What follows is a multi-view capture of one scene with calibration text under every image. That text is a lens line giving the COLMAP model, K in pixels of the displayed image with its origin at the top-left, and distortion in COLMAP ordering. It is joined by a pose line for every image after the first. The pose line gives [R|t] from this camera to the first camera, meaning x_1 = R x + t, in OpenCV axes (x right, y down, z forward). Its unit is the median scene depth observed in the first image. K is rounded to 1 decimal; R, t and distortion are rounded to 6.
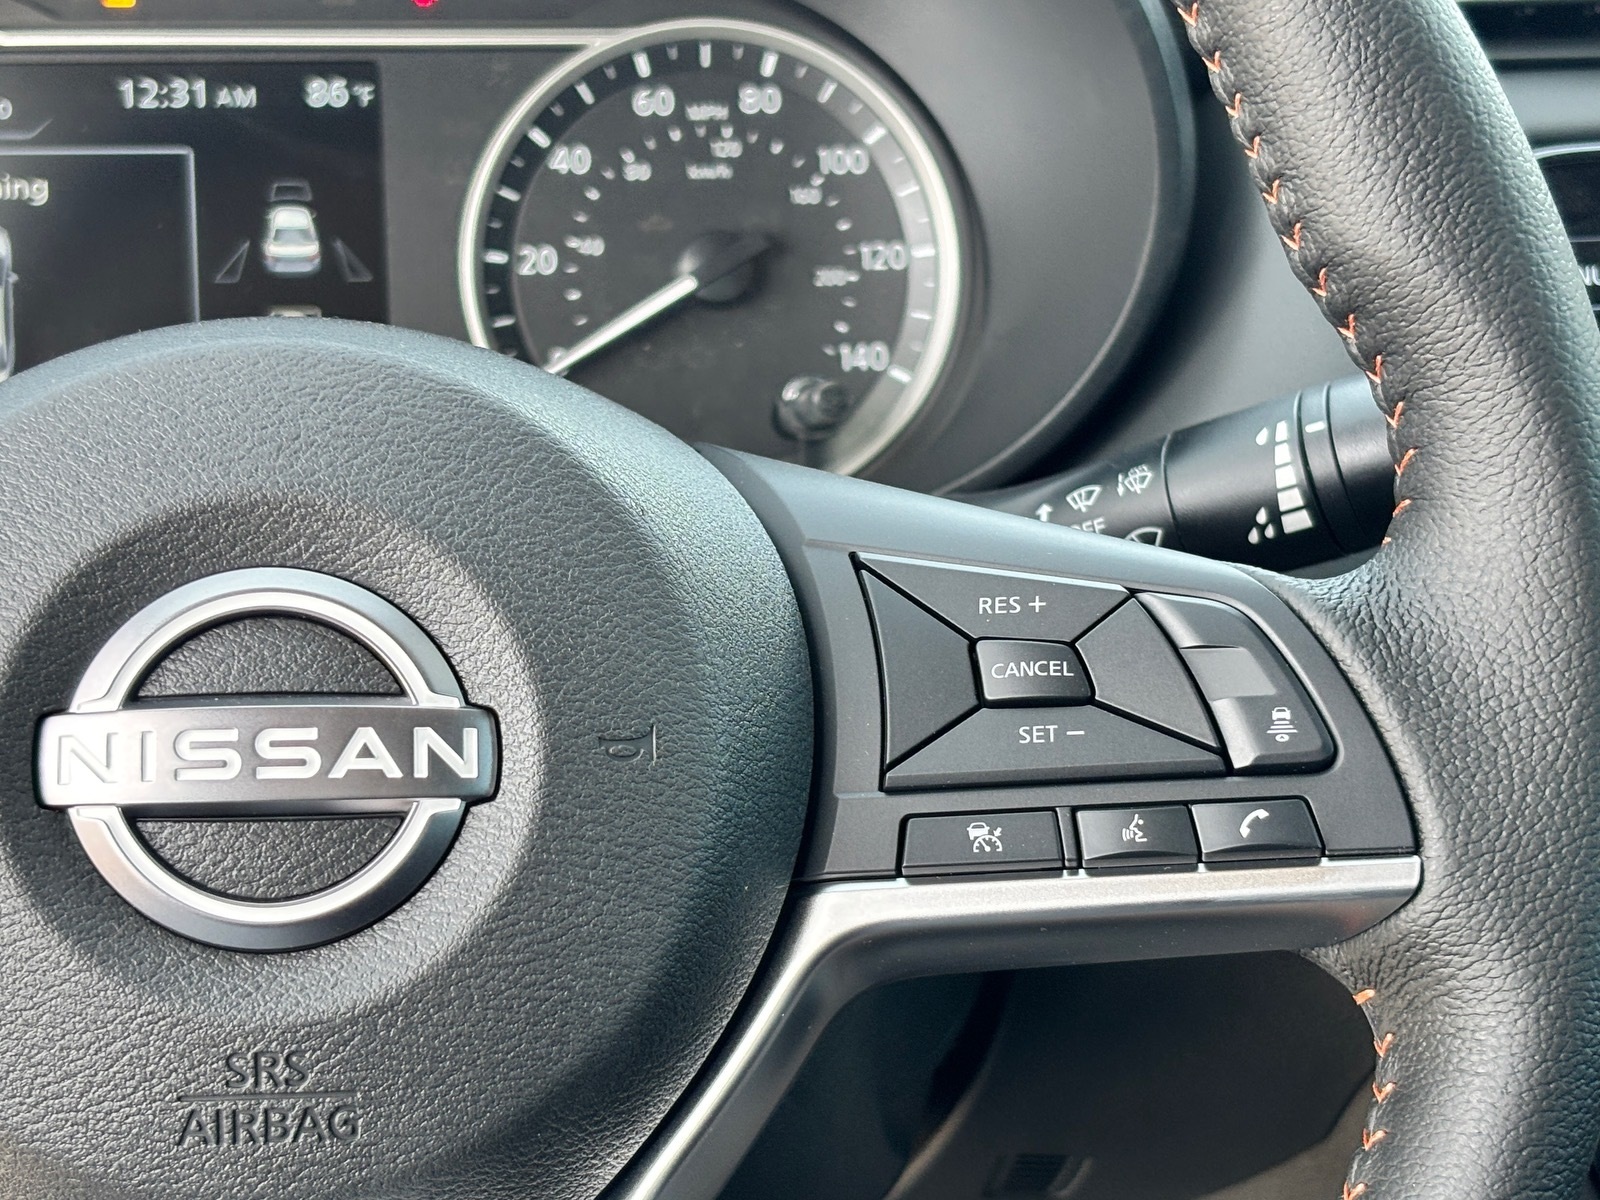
lens RADIAL K [[2981.4, 0, 843.6], [0, 2981.4, 632.2], [0, 0, 1]] dist [0.268052, -1.587385]
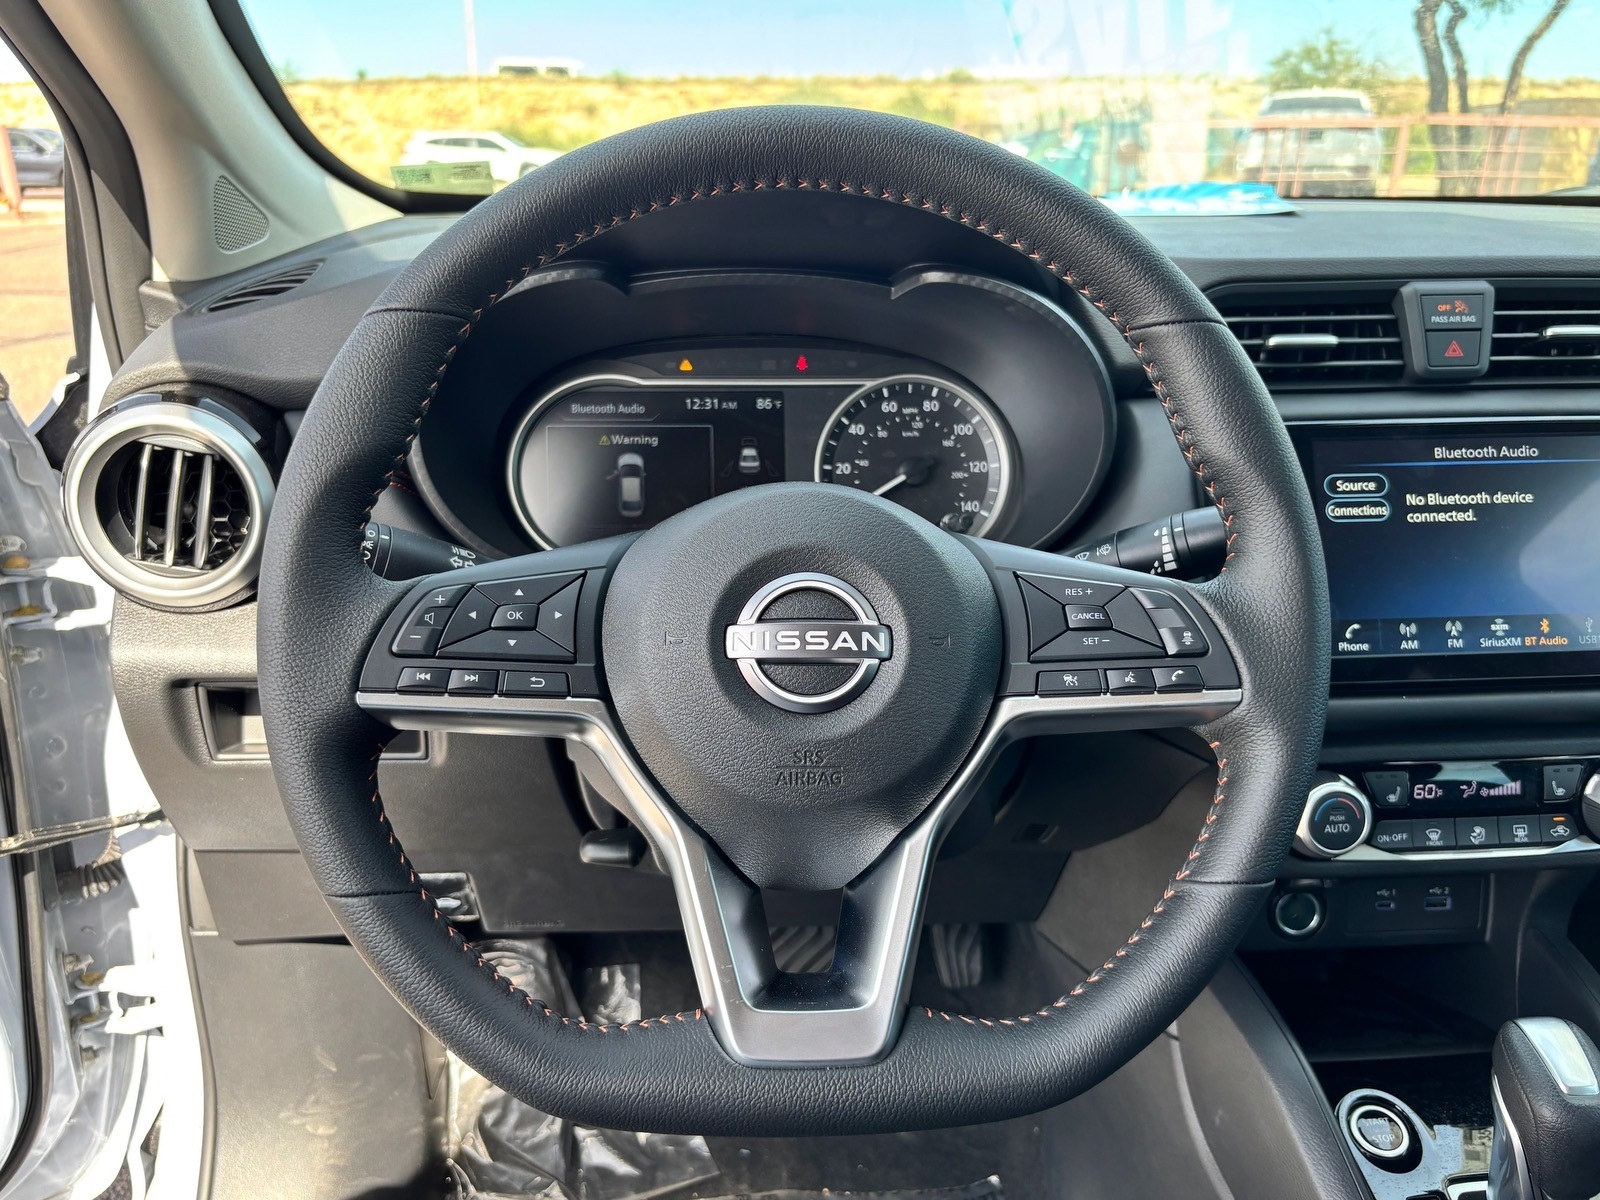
lens RADIAL K [[1249.1, 0, 793.3], [0, 1249.1, 605.9], [0, 0, 1]] dist [0.057416, -0.101416]
pose [[0.997828, 0.012276, -0.064724, -0.075093], [-0.013911, 0.999594, -0.024872, 0.021071], [0.064393, 0.025719, 0.997593, -0.065365]]
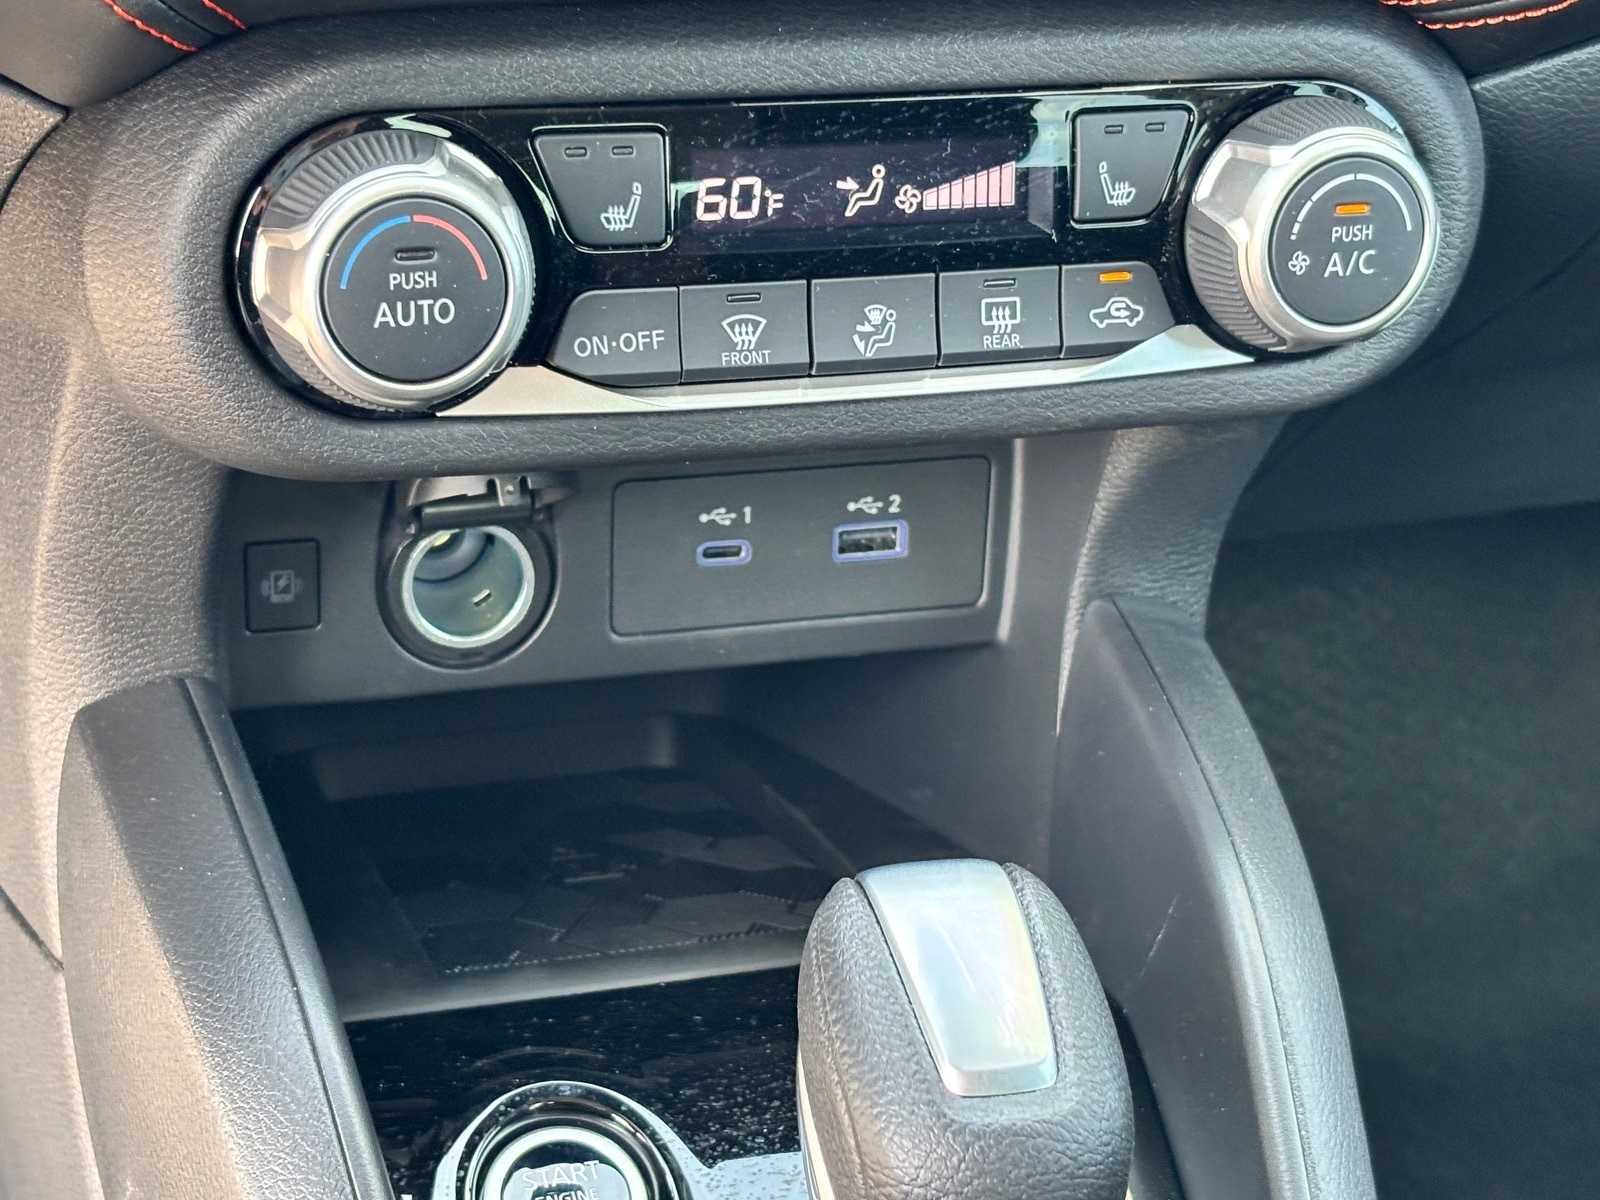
lens RADIAL K [[3023.3, 0, 773.6], [0, 3023.3, 601.8], [0, 0, 1]] dist [0.204093, -0.077140]
pose [[0.980844, -0.015028, 0.194214, 0.201984], [-0.024706, 0.979371, 0.200552, 0.077679], [-0.193221, -0.201509, 0.960239, 0.183682]]
